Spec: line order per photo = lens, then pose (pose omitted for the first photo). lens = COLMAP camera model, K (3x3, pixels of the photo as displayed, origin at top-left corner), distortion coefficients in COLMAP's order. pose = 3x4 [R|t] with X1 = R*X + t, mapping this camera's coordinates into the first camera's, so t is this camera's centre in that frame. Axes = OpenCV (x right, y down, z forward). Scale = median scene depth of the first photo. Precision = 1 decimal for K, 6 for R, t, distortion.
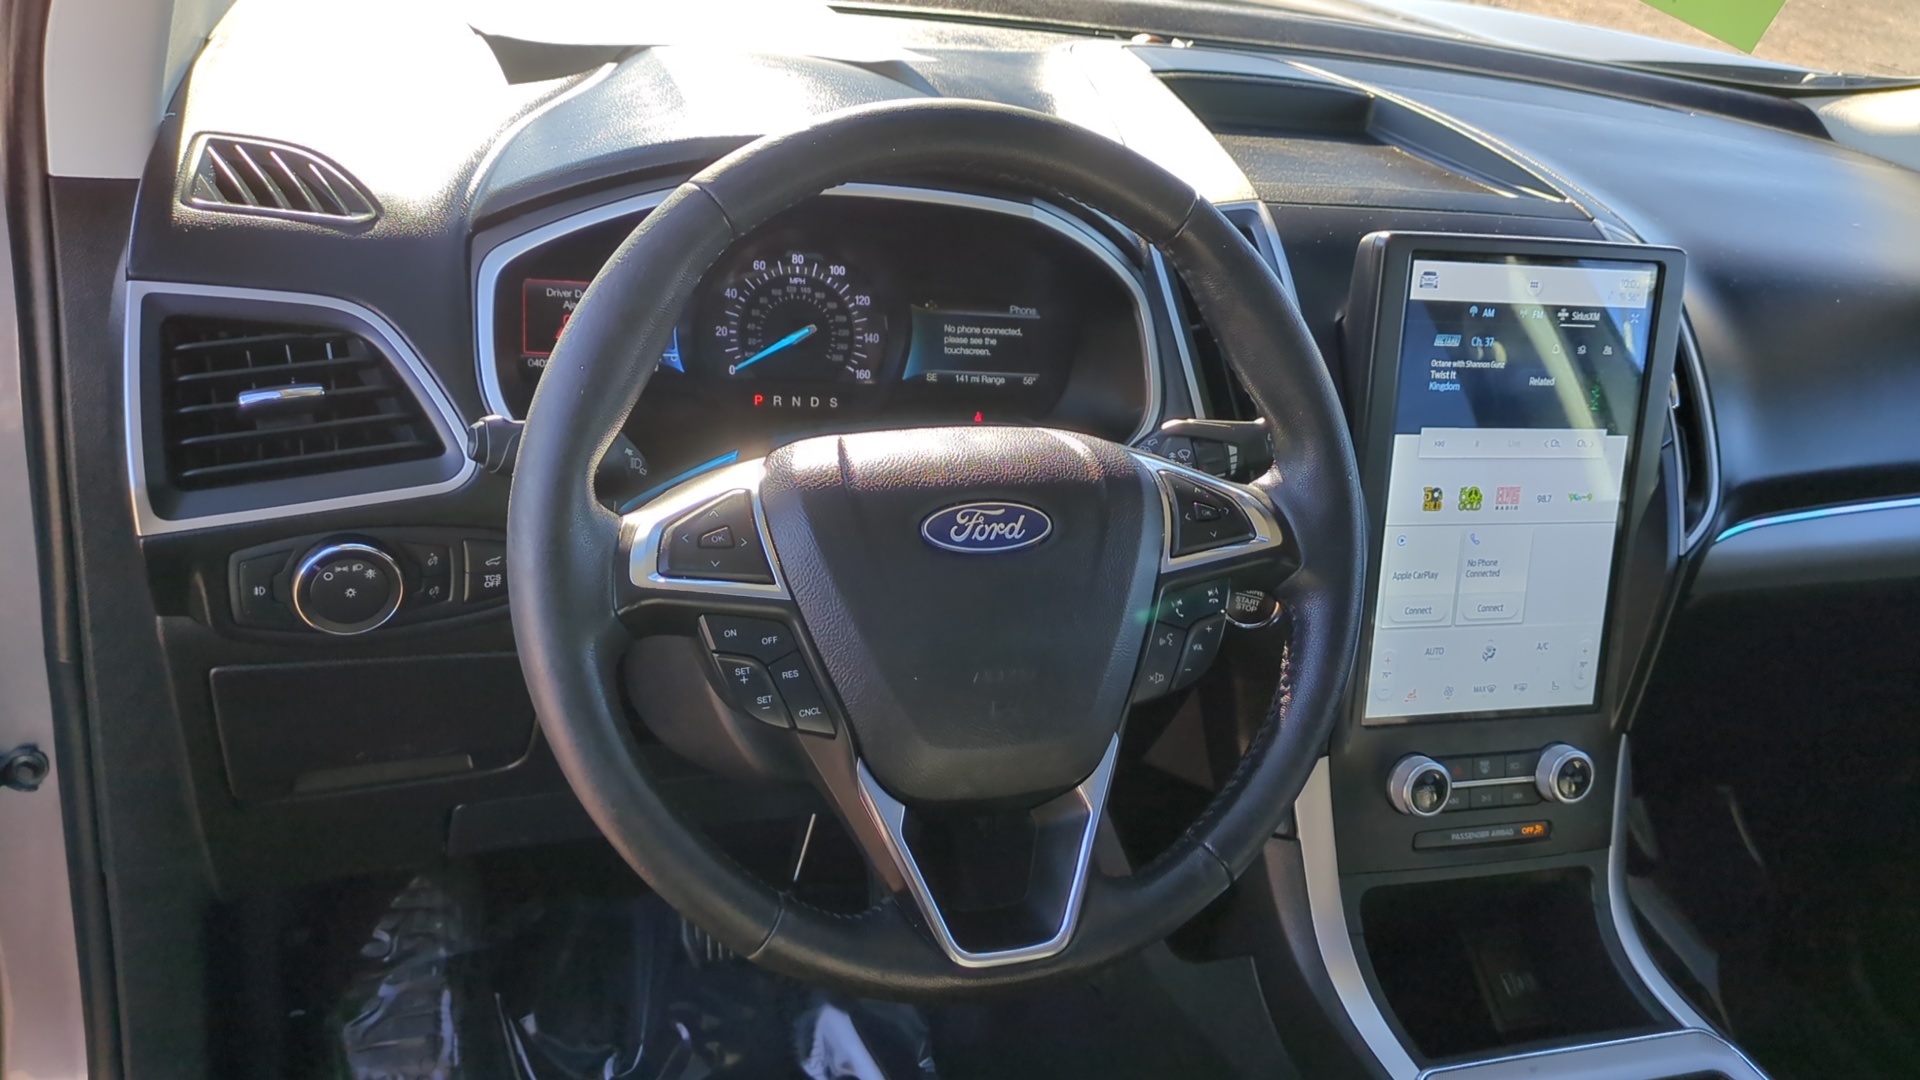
lens RADIAL K [[1641.1, 0, 967.8], [0, 1641.1, 536.4], [0, 0, 1]] dist [0.071180, -0.107684]
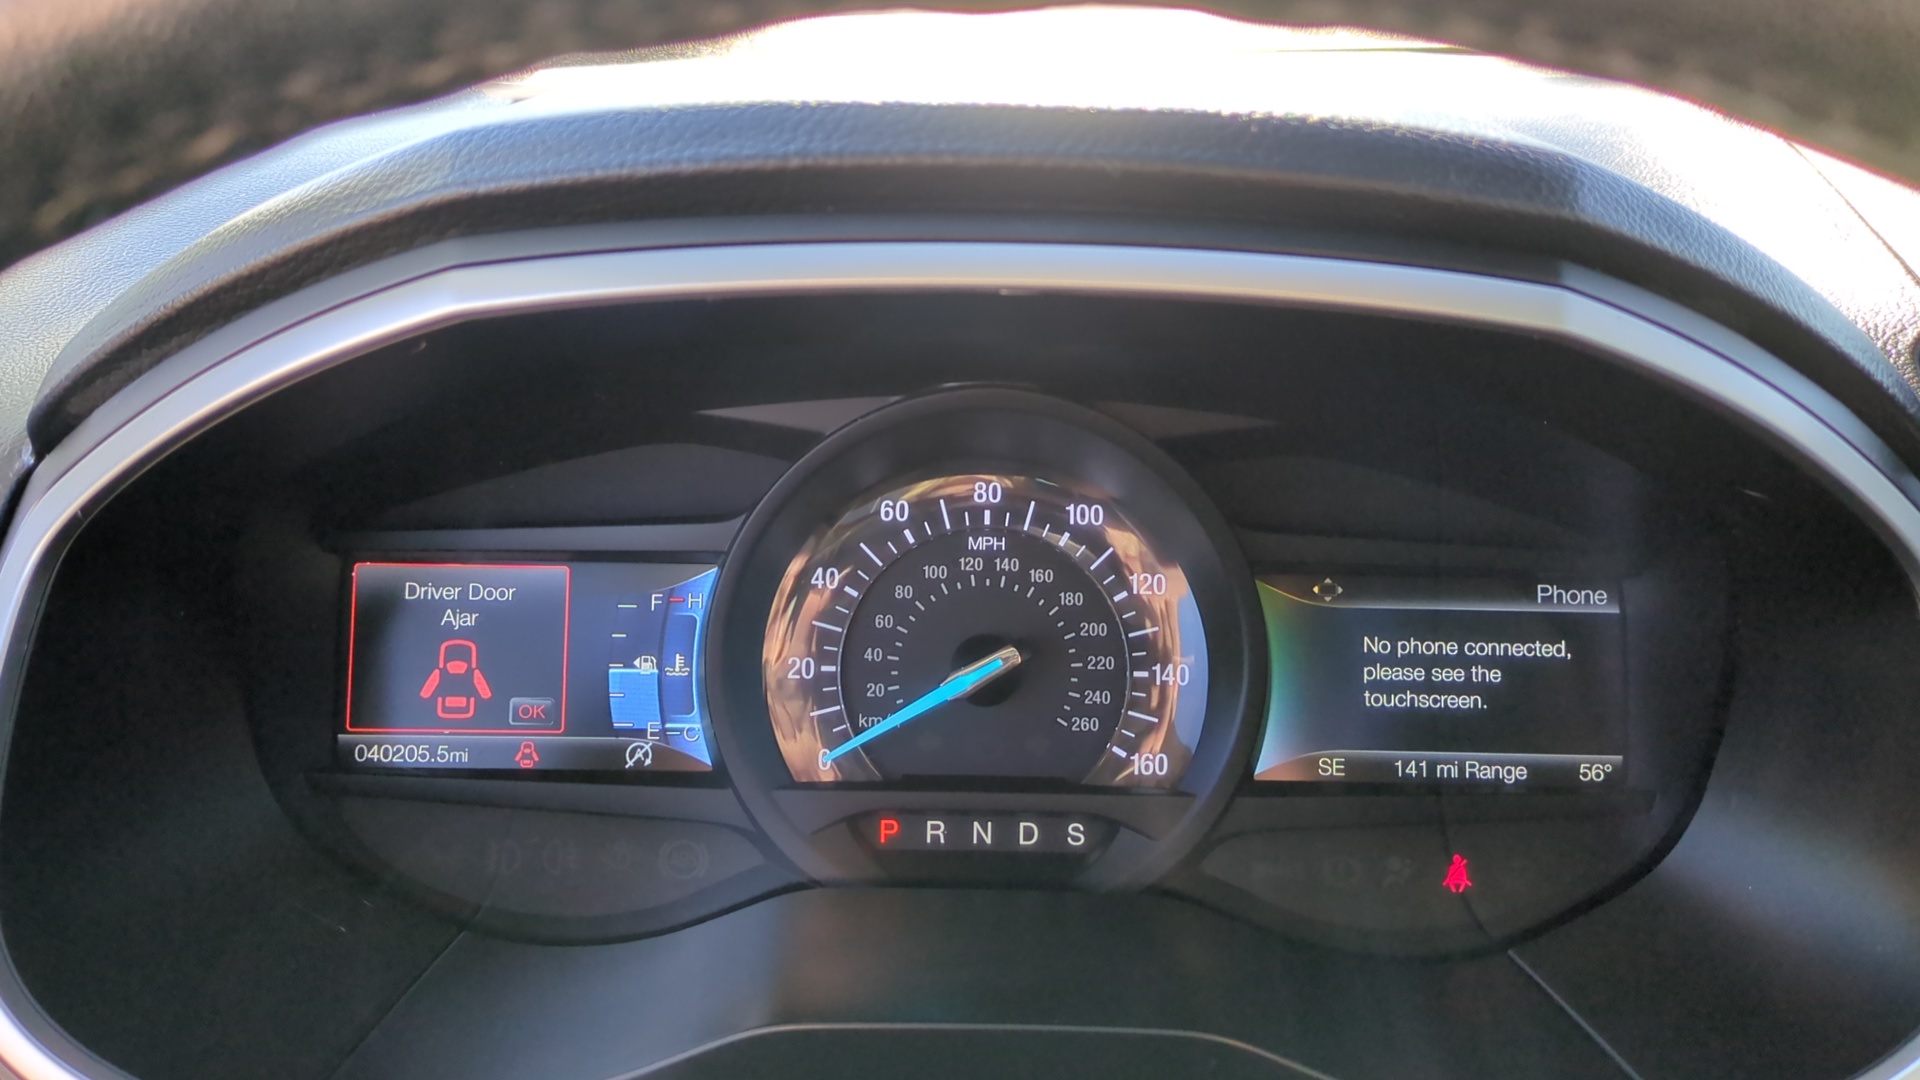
lens RADIAL K [[1666.0, 0, 967.2], [0, 1666.0, 539.3], [0, 0, 1]] dist [0.050921, -0.048882]
pose [[0.938951, -0.028893, -0.342835, 0.037829], [-0.017287, 0.991247, -0.130886, -0.101421], [0.343615, 0.128822, 0.930233, 0.607286]]
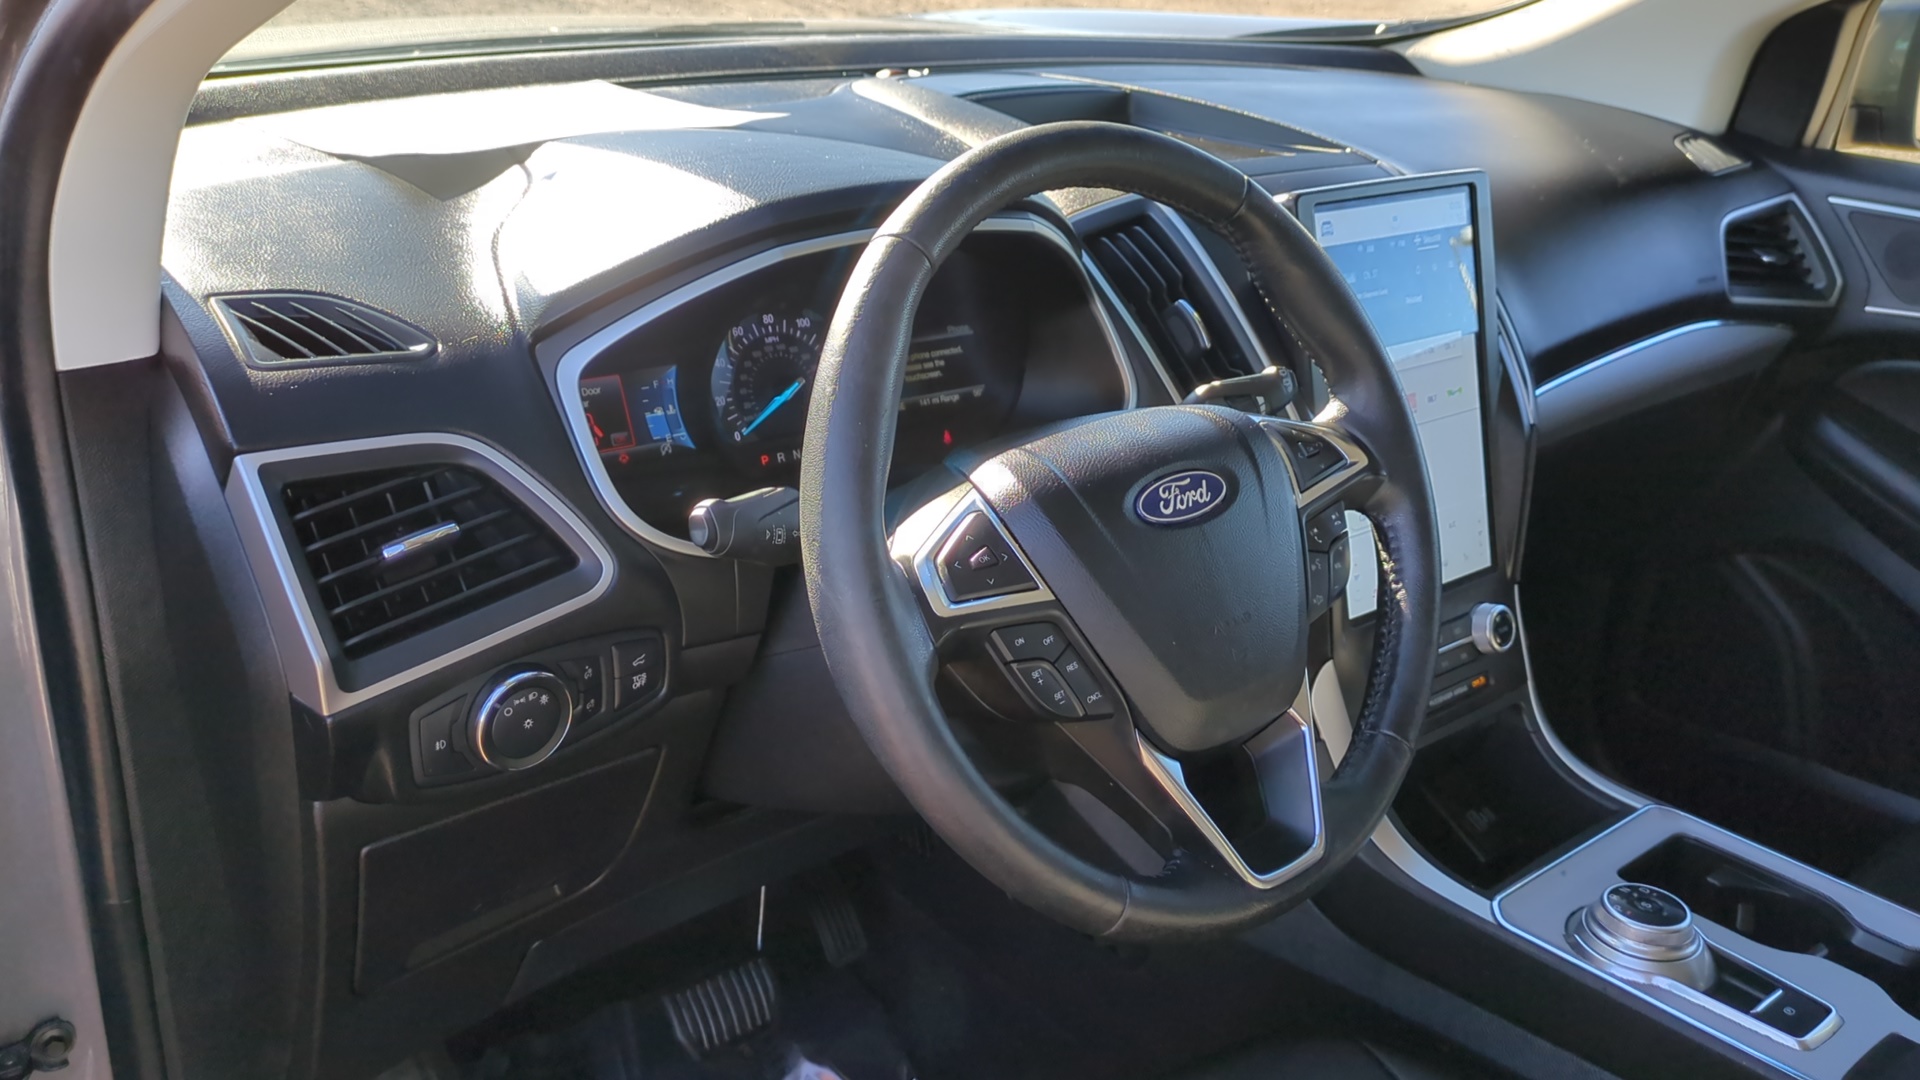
lens RADIAL K [[1641.1, 0, 967.8], [0, 1641.1, 536.4], [0, 0, 1]] dist [0.071180, -0.107684]
pose [[0.928590, -0.228430, 0.292473, -0.320300], [0.236022, 0.971701, 0.009566, -0.017359], [-0.286381, 0.060147, 0.956226, -0.006502]]
